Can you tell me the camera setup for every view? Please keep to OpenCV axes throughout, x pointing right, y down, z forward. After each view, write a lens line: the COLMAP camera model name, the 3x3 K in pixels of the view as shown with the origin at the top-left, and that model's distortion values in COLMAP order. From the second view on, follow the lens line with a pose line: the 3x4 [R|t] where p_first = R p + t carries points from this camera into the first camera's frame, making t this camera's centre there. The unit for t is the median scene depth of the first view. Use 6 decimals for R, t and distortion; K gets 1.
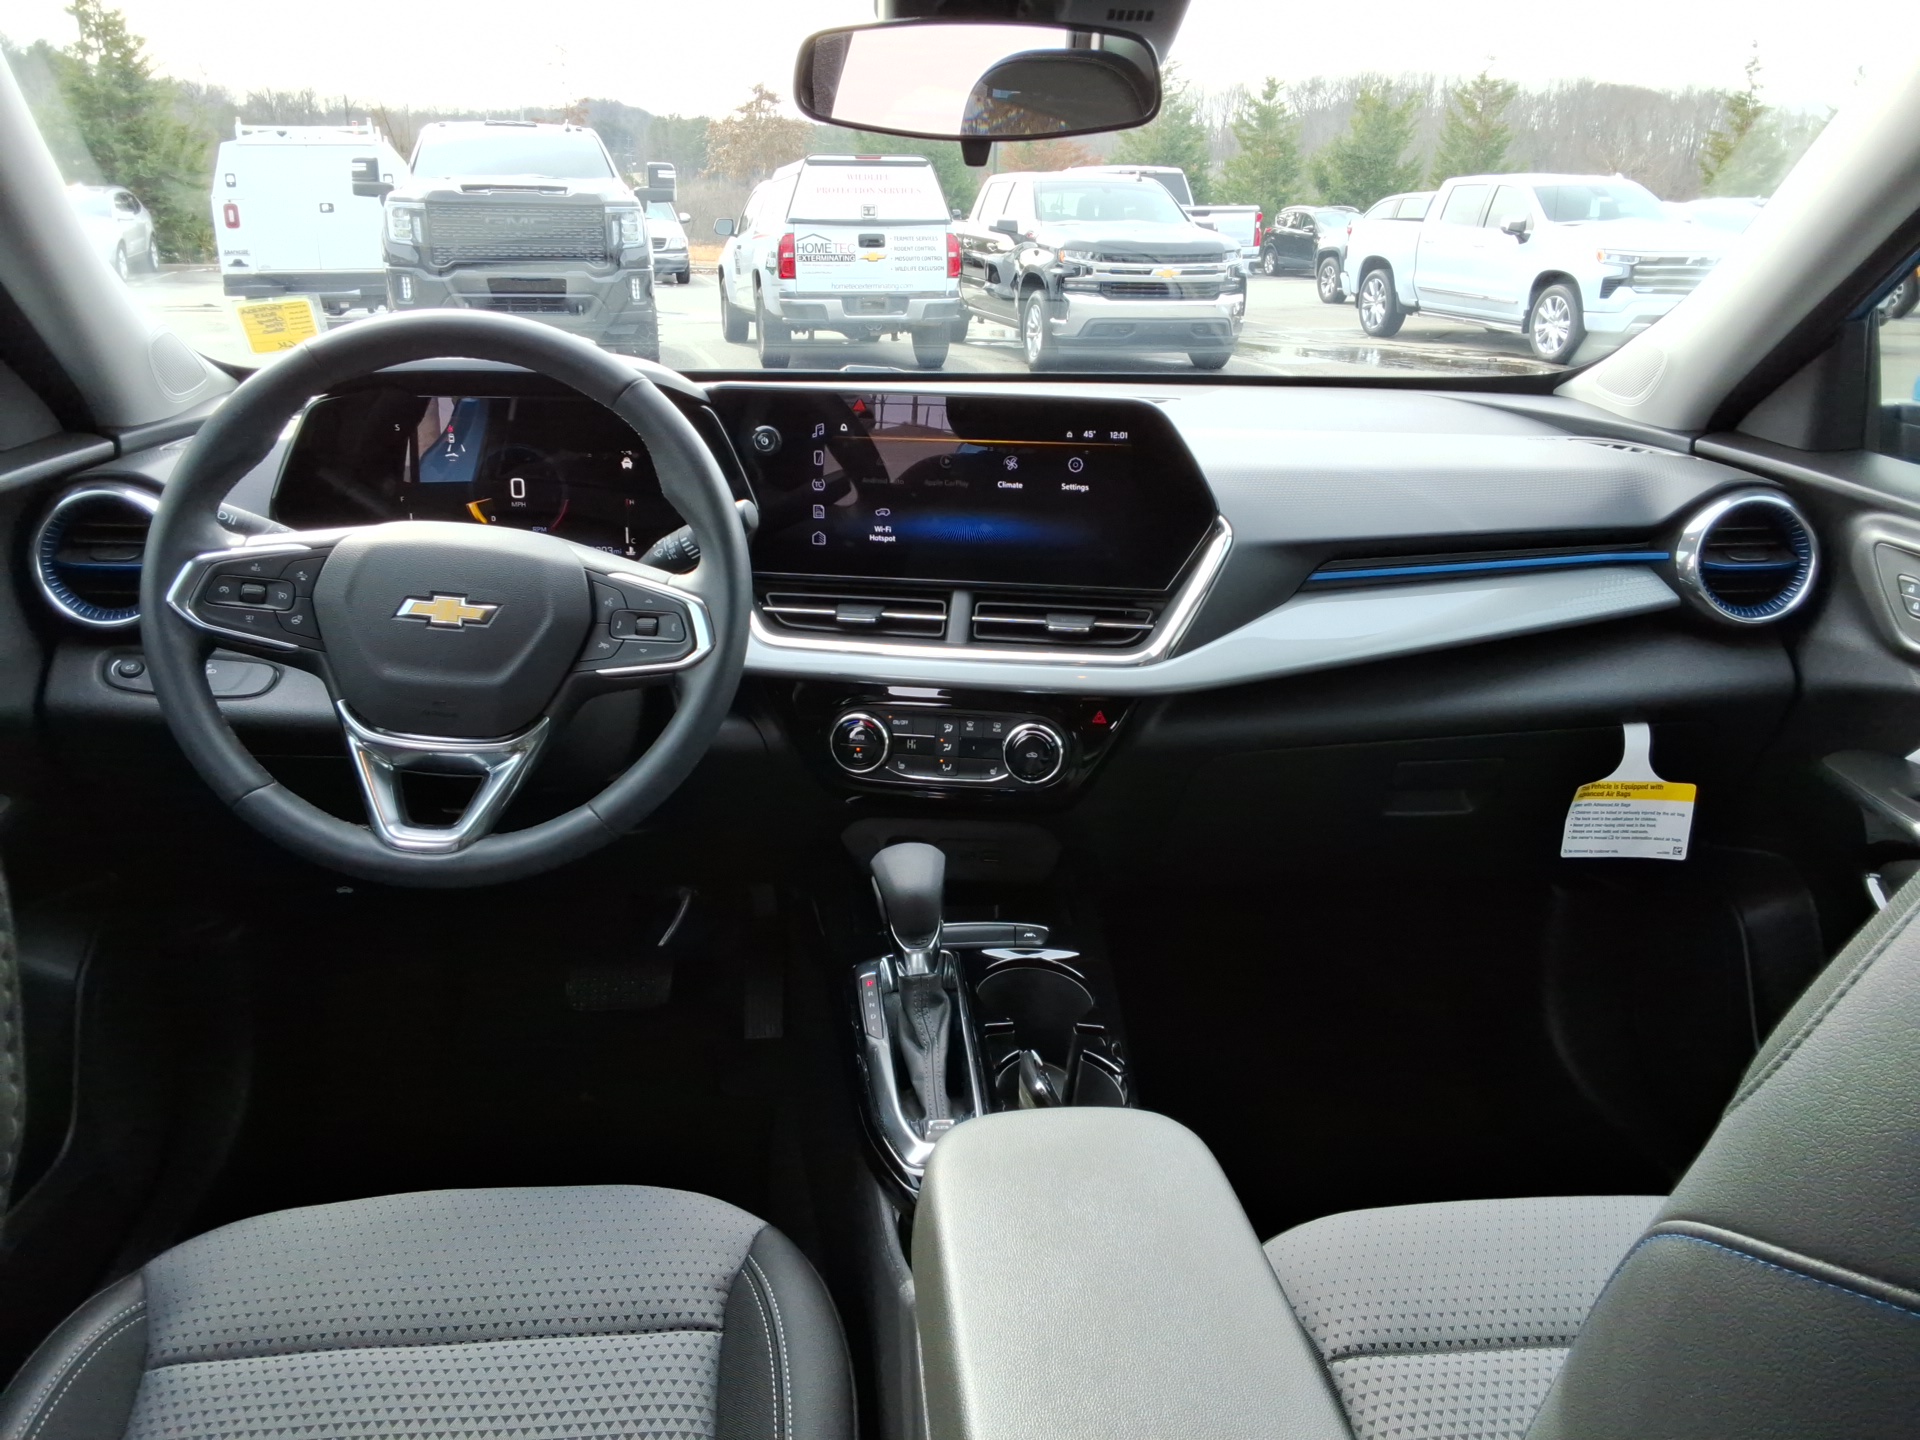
lens RADIAL K [[1537.9, 0, 973.0], [0, 1537.9, 701.5], [0, 0, 1]] dist [0.100058, -0.147500]
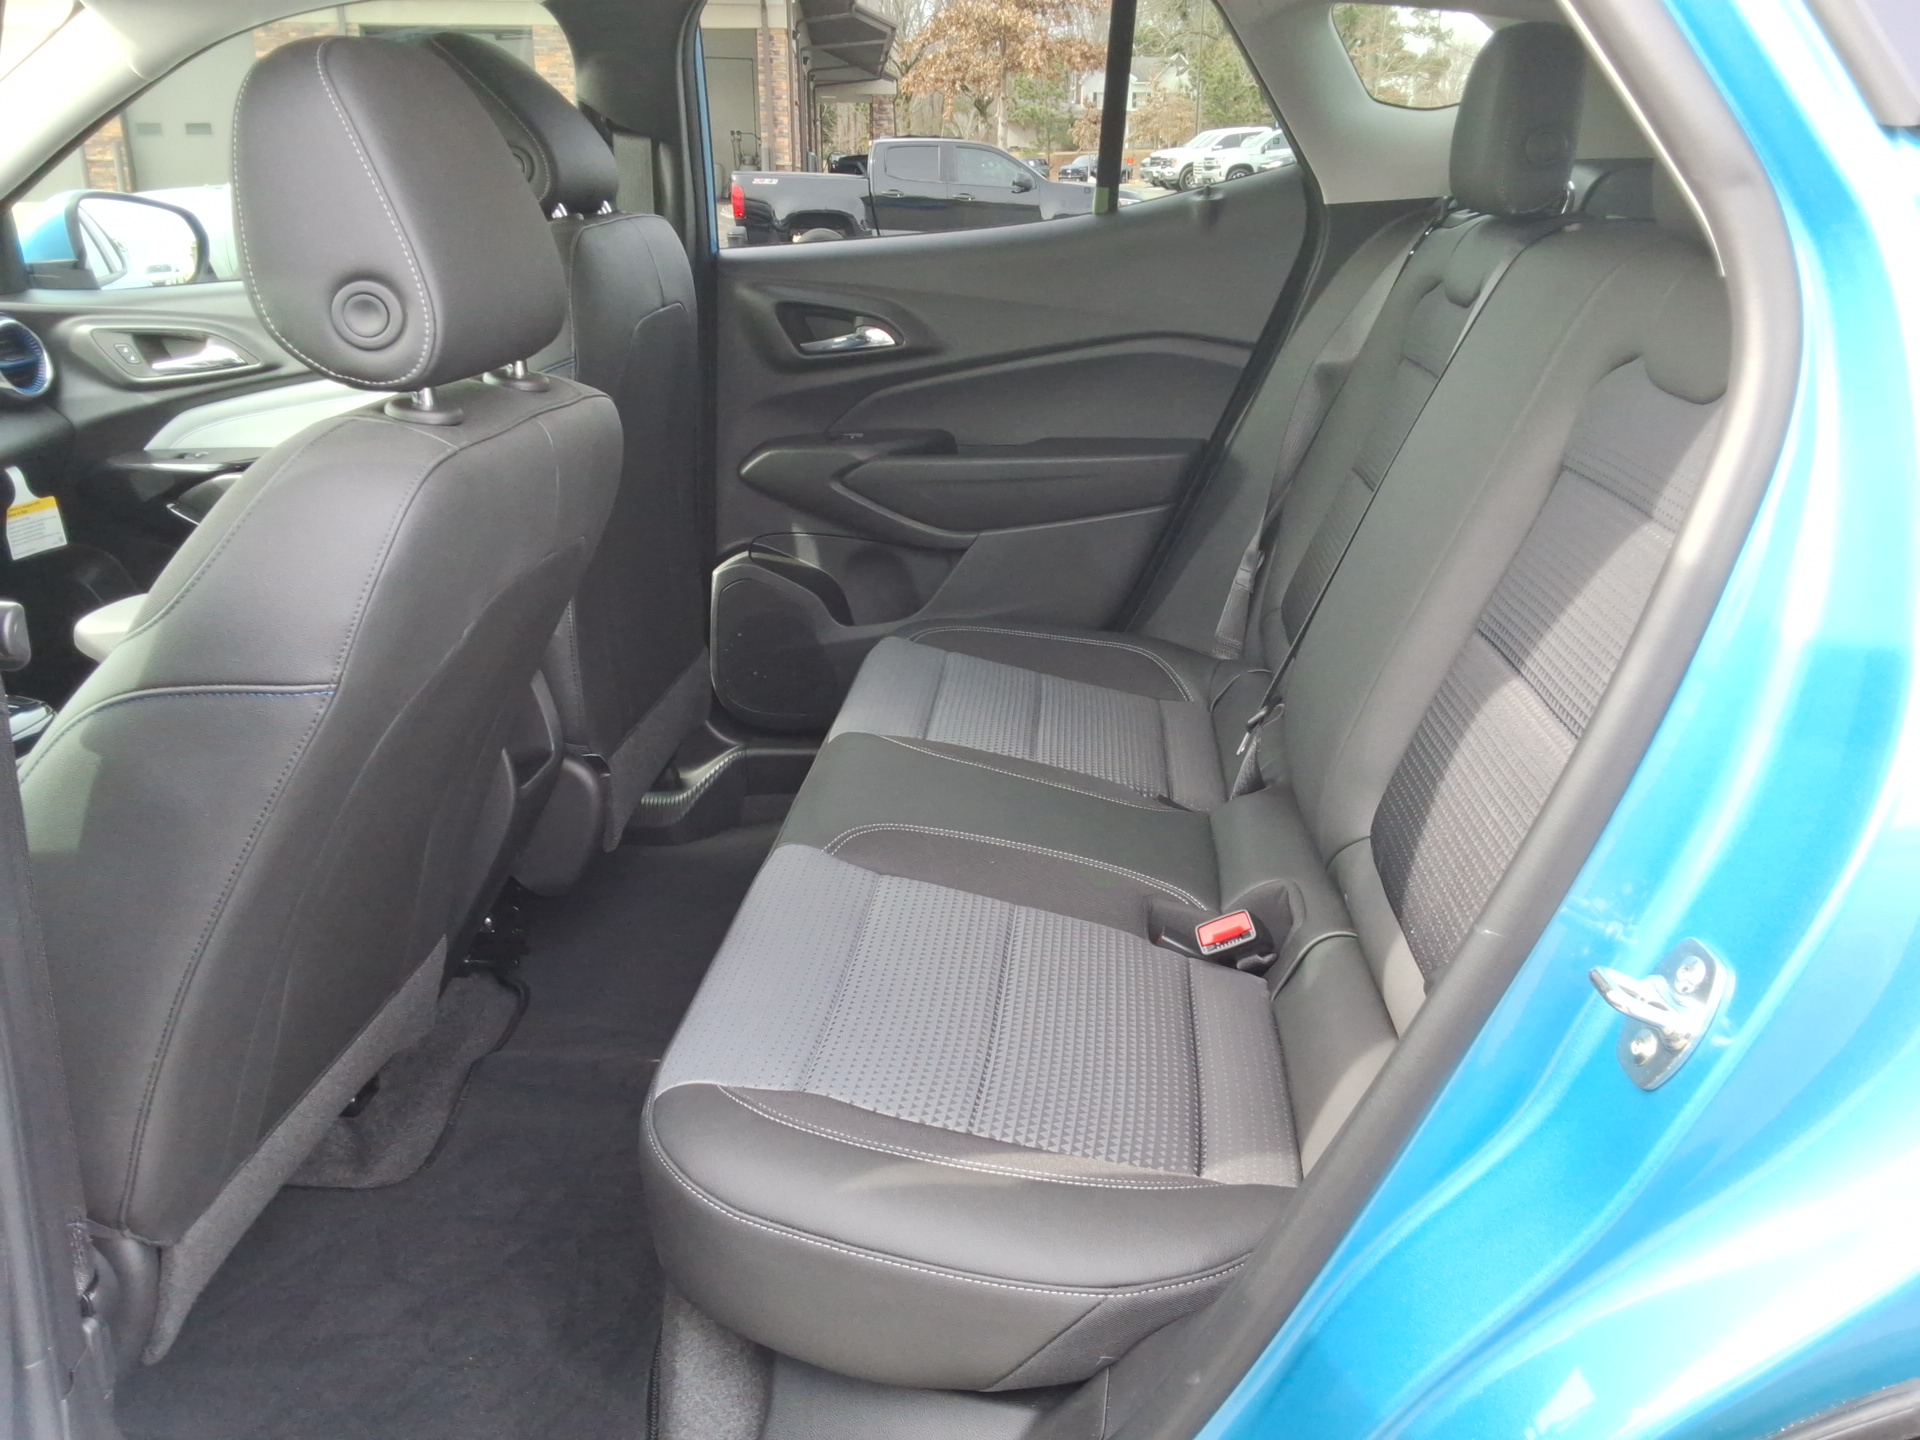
lens RADIAL K [[1537.9, 0, 973.0], [0, 1537.9, 701.5], [0, 0, 1]] dist [0.100058, -0.147500]
pose [[0.188313, -0.336965, 0.922493, -0.075345], [0.306938, 0.912439, 0.270635, 0.008095], [-0.932913, 0.232184, 0.275252, -0.024343]]
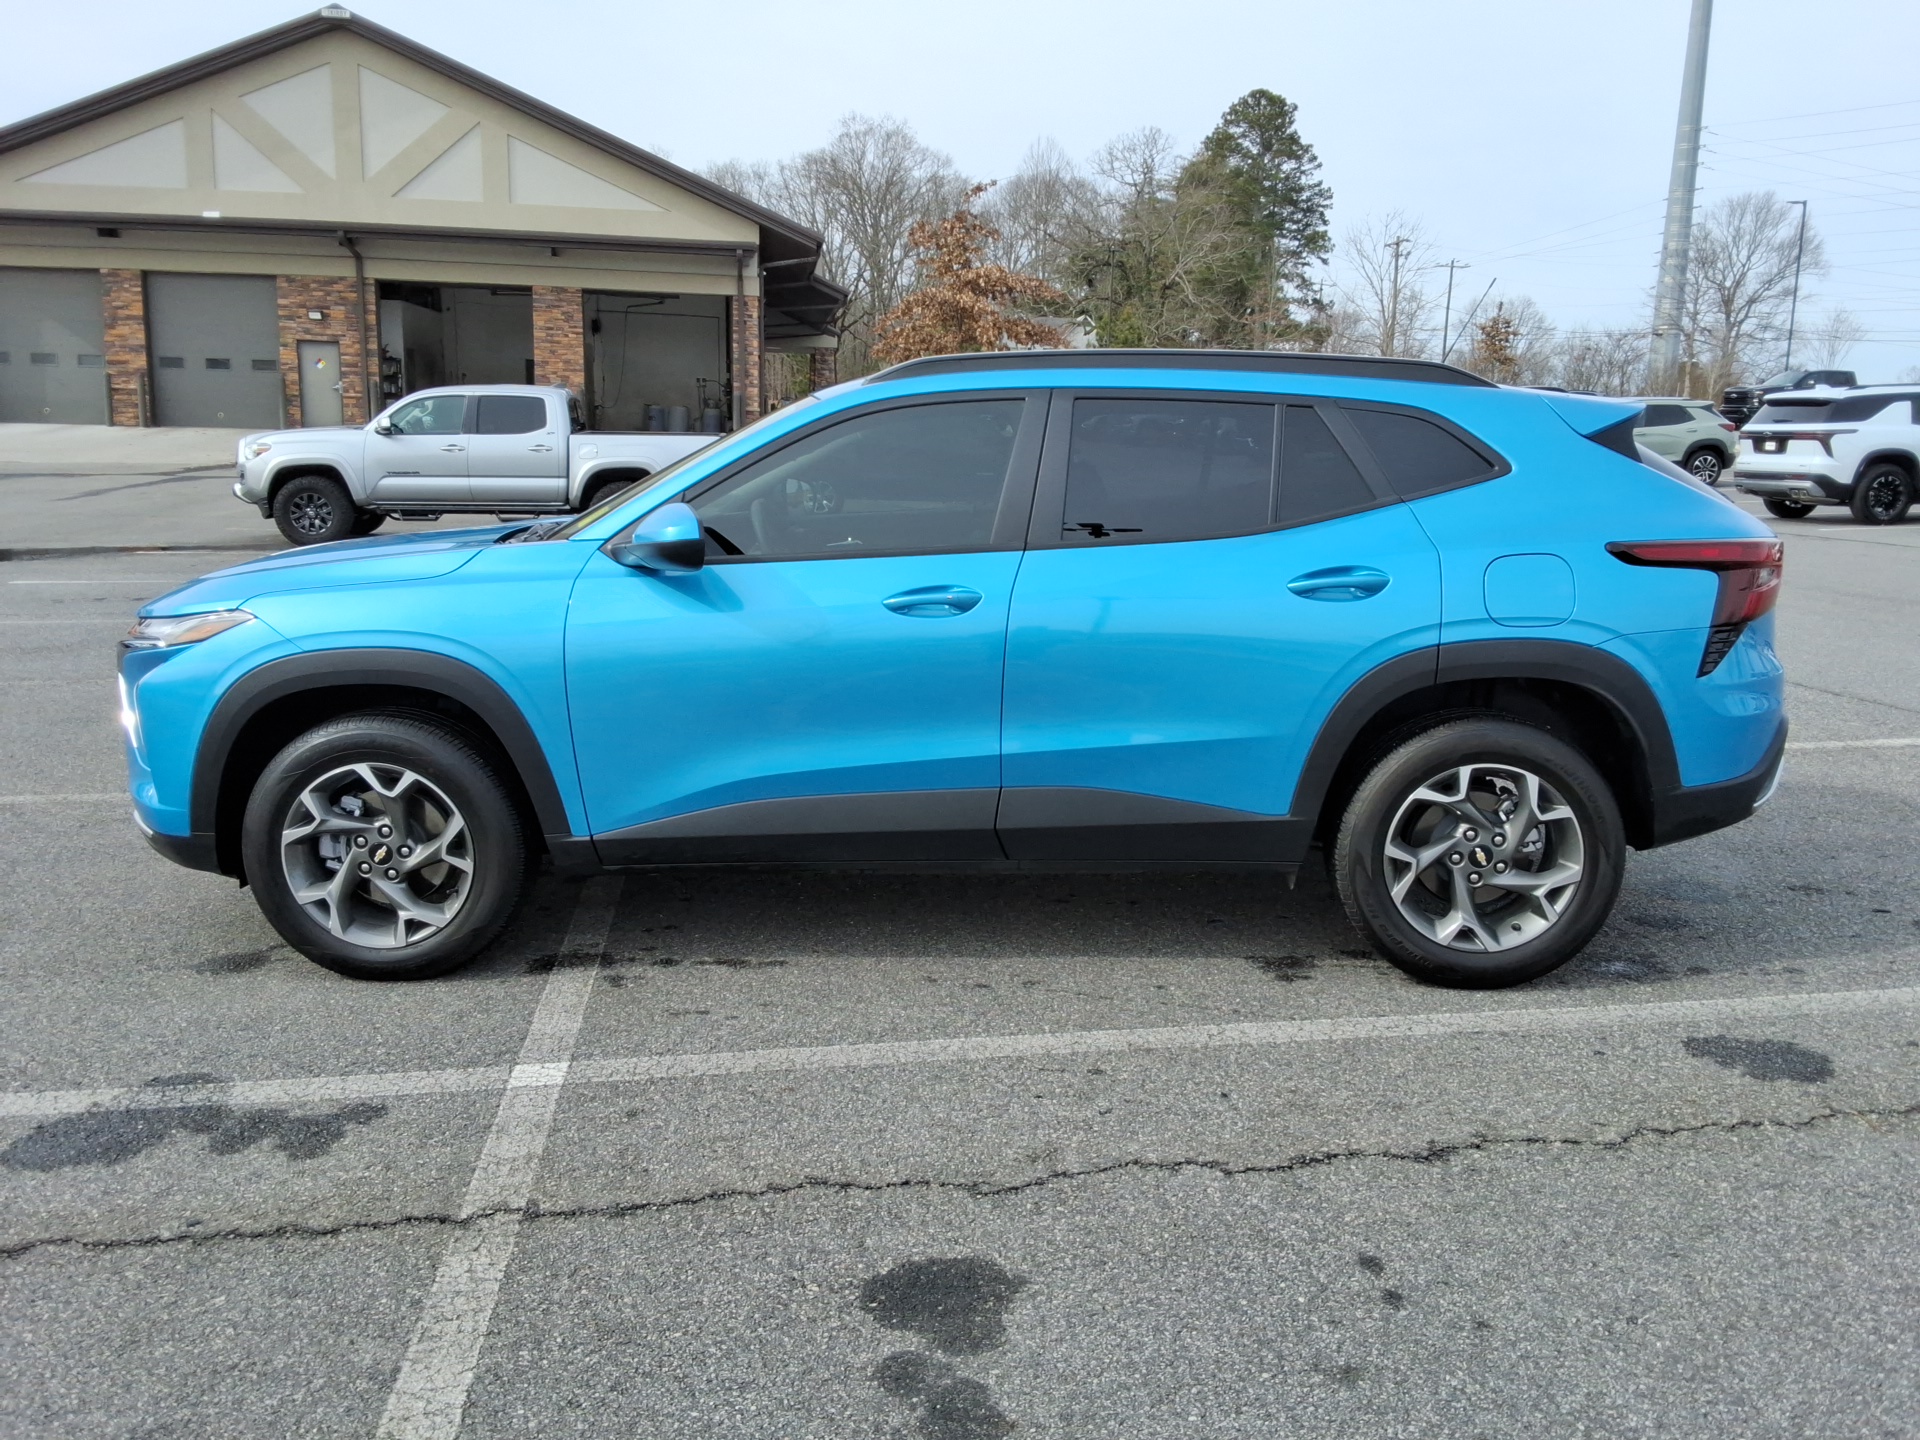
lens RADIAL K [[1526.5, 0, 960.0], [0, 1526.5, 720.0], [0, 0, 1]] dist [0.152006, -0.273301]
pose [[0.141087, -0.210929, 0.967266, -0.276097], [0.284029, 0.944590, 0.164555, -0.014140], [-0.948379, 0.251515, 0.193179, -0.012001]]
